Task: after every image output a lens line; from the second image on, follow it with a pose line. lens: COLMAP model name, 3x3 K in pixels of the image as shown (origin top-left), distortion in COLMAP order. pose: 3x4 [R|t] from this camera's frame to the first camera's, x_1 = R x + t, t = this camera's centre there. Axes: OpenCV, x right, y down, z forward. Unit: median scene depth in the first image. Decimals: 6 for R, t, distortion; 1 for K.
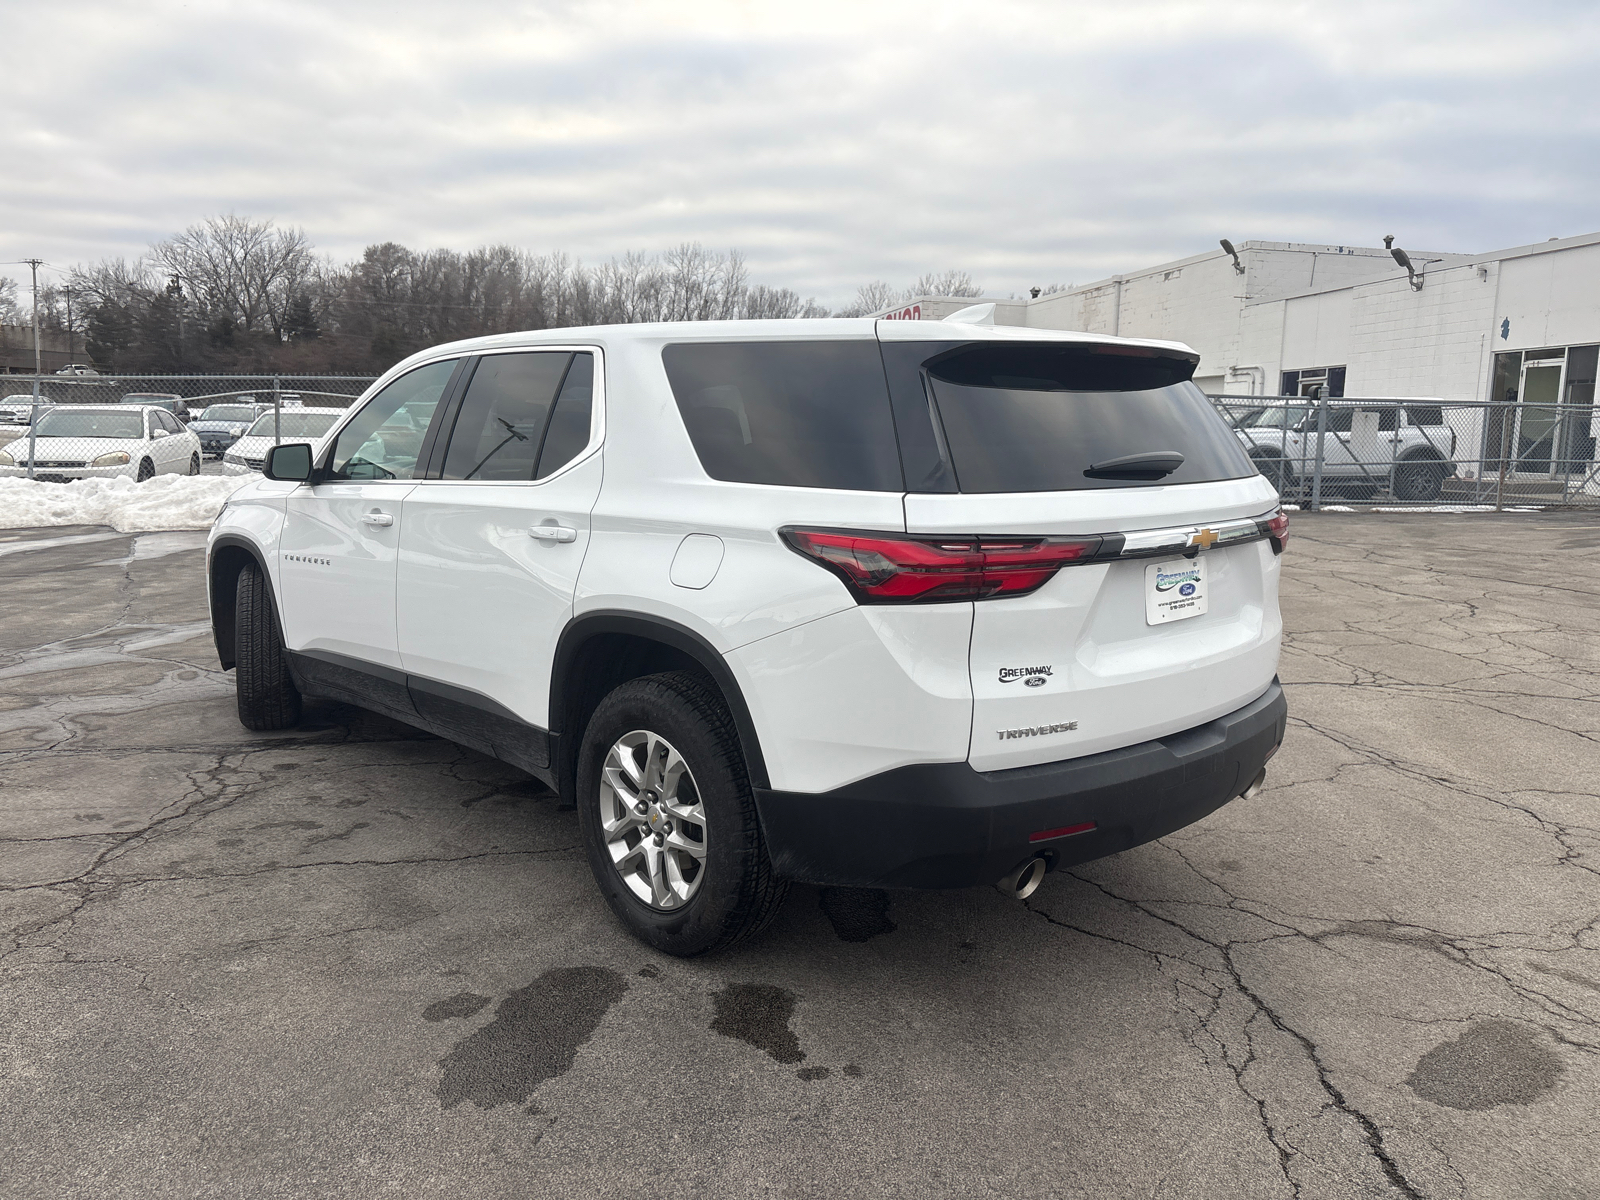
lens RADIAL K [[1223.3, 0, 789.1], [0, 1223.3, 619.8], [0, 0, 1]] dist [0.042125, -0.065825]
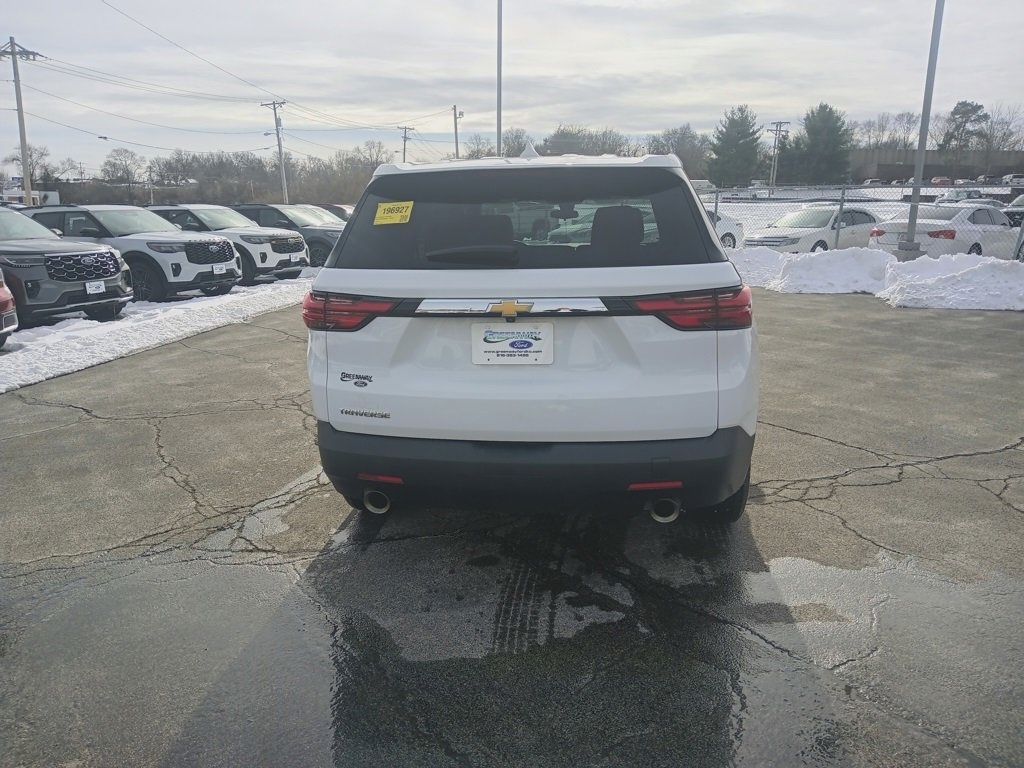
lens RADIAL K [[782.9, 0, 502.5], [0, 782.9, 398.3], [0, 0, 1]] dist [0.042125, -0.065825]
pose [[0.630335, 0.160910, -0.759464, 0.860249], [-0.105885, 0.986961, 0.121229, -0.060513], [0.769068, 0.004001, 0.639154, 0.353402]]
